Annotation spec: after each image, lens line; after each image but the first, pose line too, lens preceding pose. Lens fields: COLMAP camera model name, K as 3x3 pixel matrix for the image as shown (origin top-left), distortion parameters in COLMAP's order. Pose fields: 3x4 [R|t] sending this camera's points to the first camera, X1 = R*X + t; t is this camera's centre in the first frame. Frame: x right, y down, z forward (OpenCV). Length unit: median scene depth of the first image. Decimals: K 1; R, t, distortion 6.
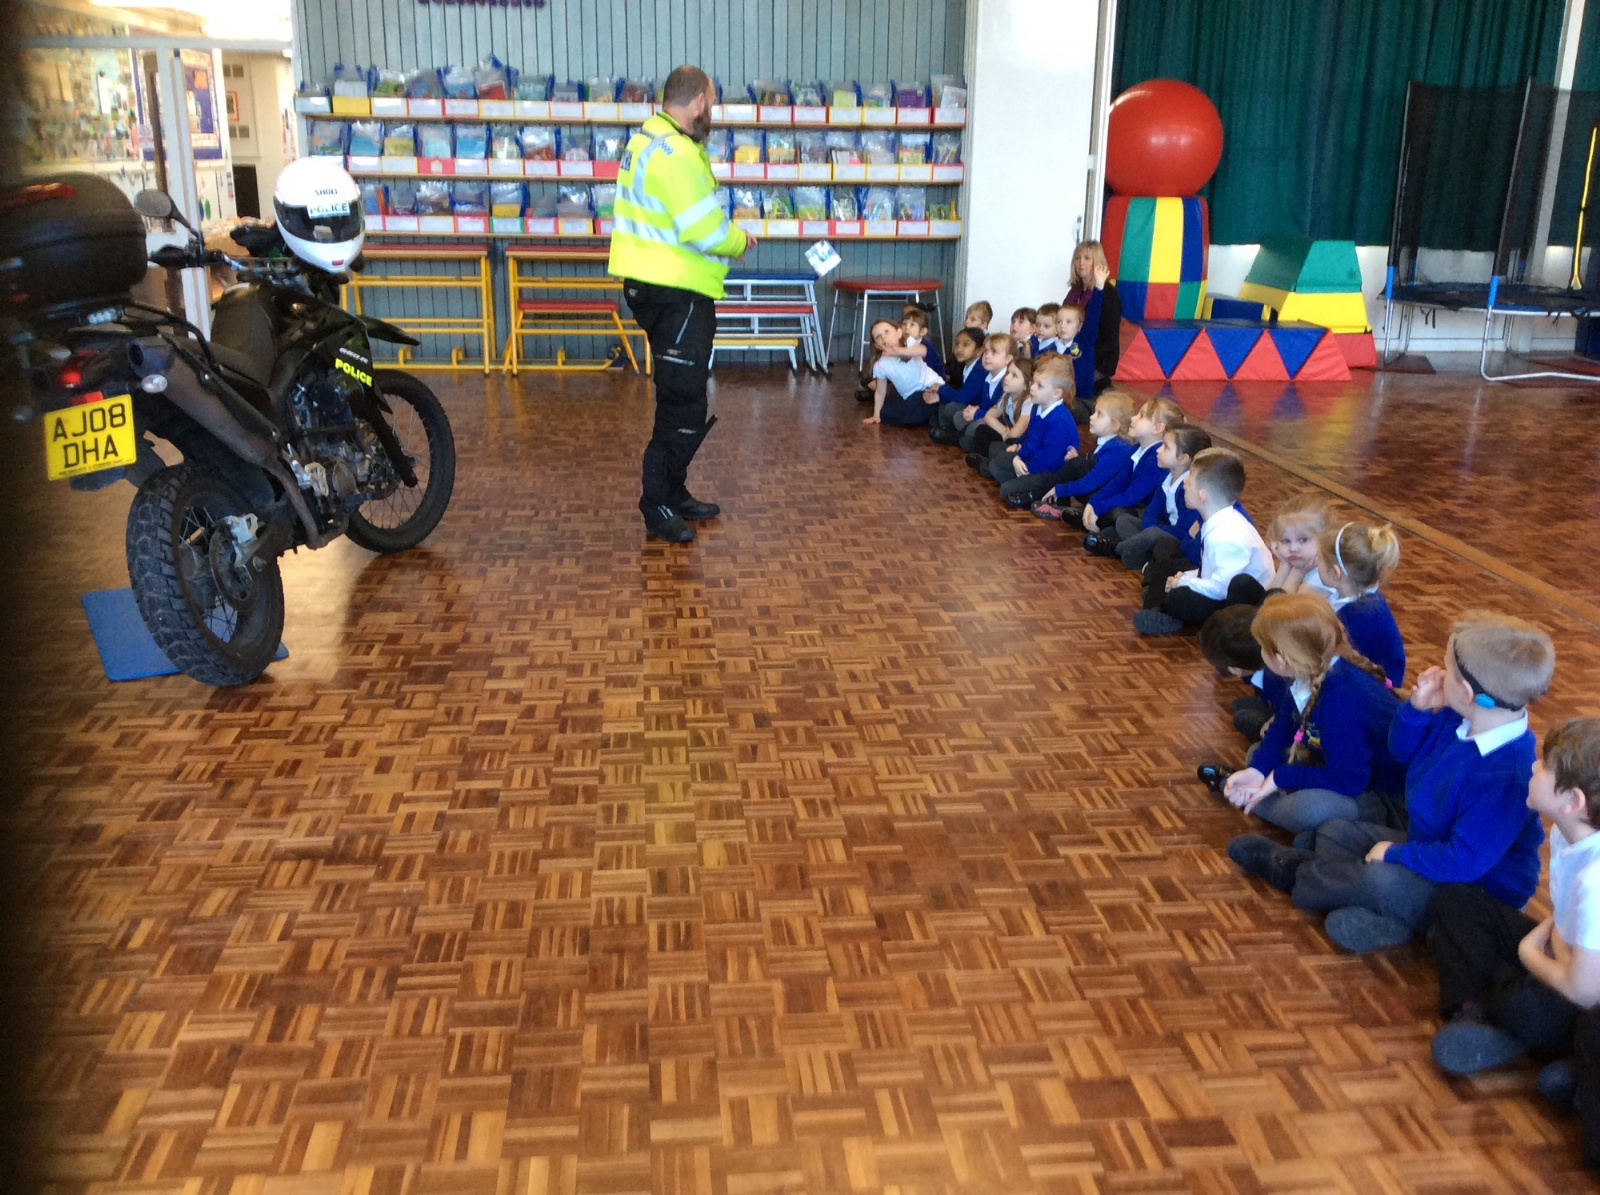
lens RADIAL K [[1472.7, 0, 800.0], [0, 1472.7, 597.5], [0, 0, 1]] dist [0.138399, -0.315022]
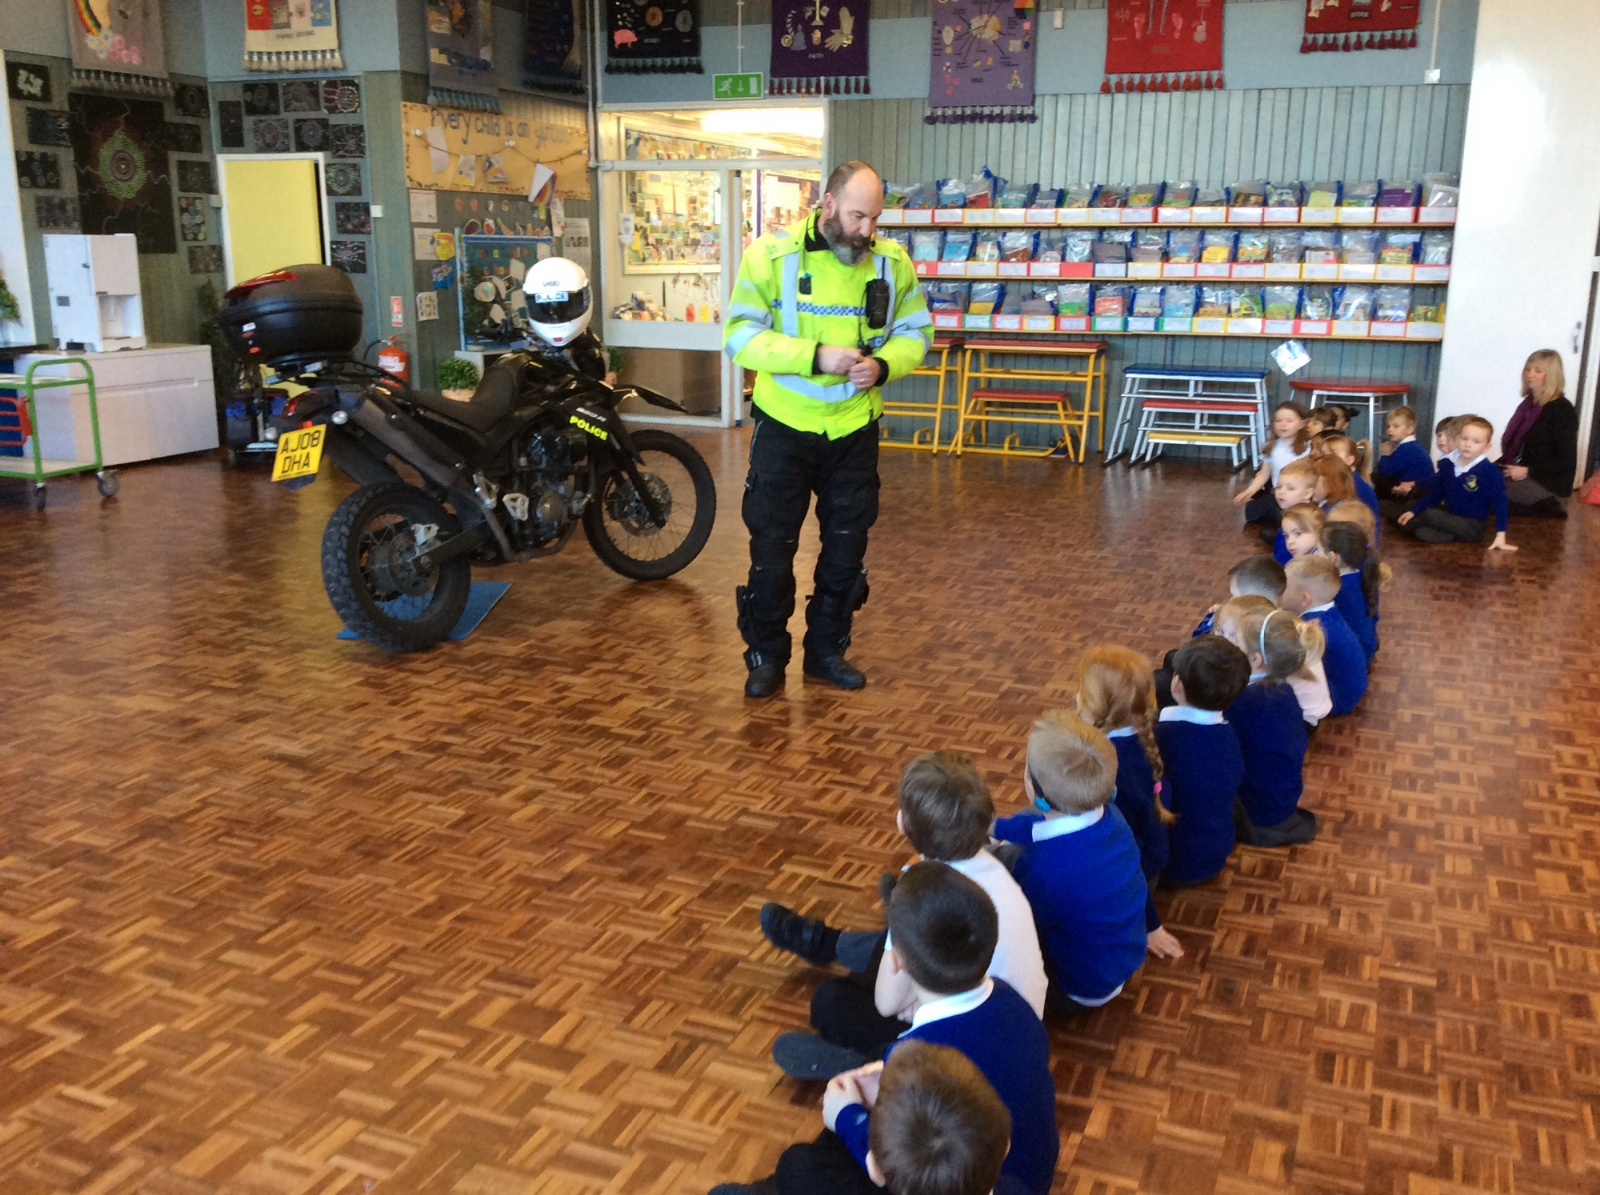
lens RADIAL K [[1472.7, 0, 800.0], [0, 1472.7, 597.5], [0, 0, 1]] dist [0.138399, -0.315022]
pose [[0.874356, 0.108756, -0.472941, 0.225661], [-0.139138, 0.989830, -0.029616, 0.000737], [0.464910, 0.091699, 0.880596, 0.002822]]
